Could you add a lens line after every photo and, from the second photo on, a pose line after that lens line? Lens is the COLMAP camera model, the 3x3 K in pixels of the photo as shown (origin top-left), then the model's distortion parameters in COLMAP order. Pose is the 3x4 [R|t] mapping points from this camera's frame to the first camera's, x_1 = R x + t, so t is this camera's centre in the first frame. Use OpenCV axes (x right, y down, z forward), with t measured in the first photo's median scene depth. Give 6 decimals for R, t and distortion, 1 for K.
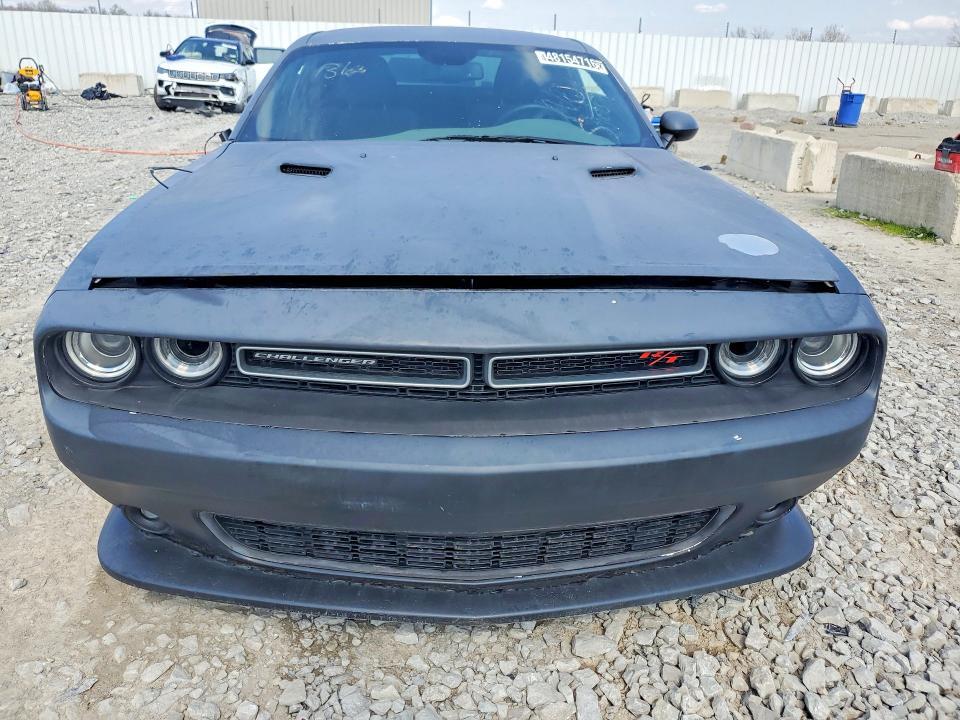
lens RADIAL K [[774.8, 0, 480.0], [0, 774.8, 360.0], [0, 0, 1]] dist [0.008932, 0.007245]
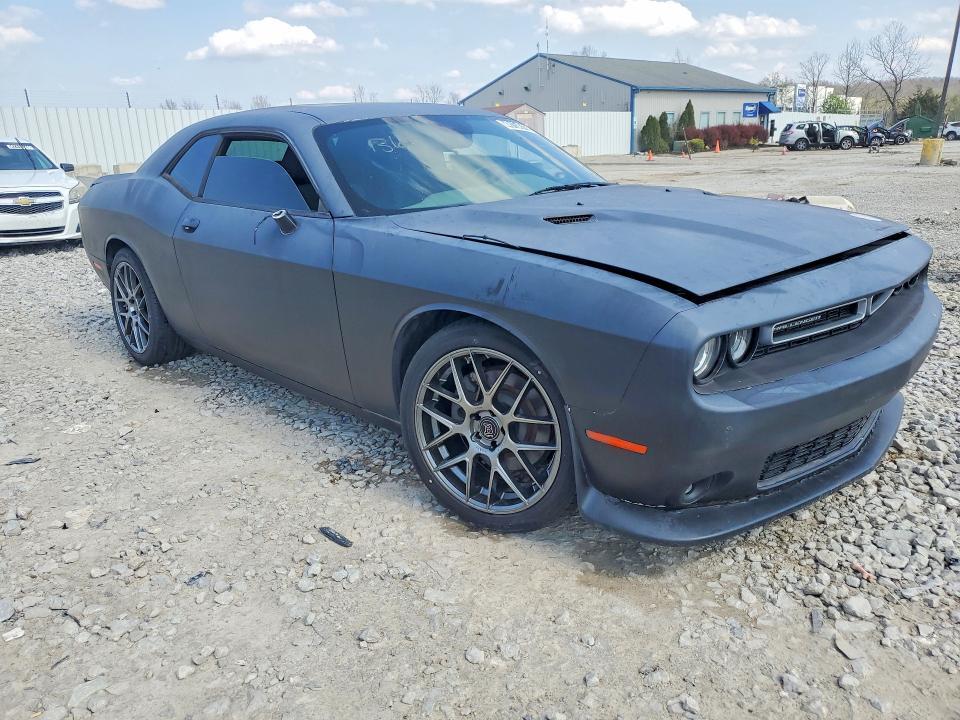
lens RADIAL K [[799.9, 0, 476.6], [0, 799.9, 358.7], [0, 0, 1]] dist [0.007692, 0.012325]
pose [[0.747512, -0.230940, 0.622810, -1.027933], [0.285617, 0.958262, 0.012522, -0.082330], [-0.599707, 0.168525, 0.782273, 0.114655]]
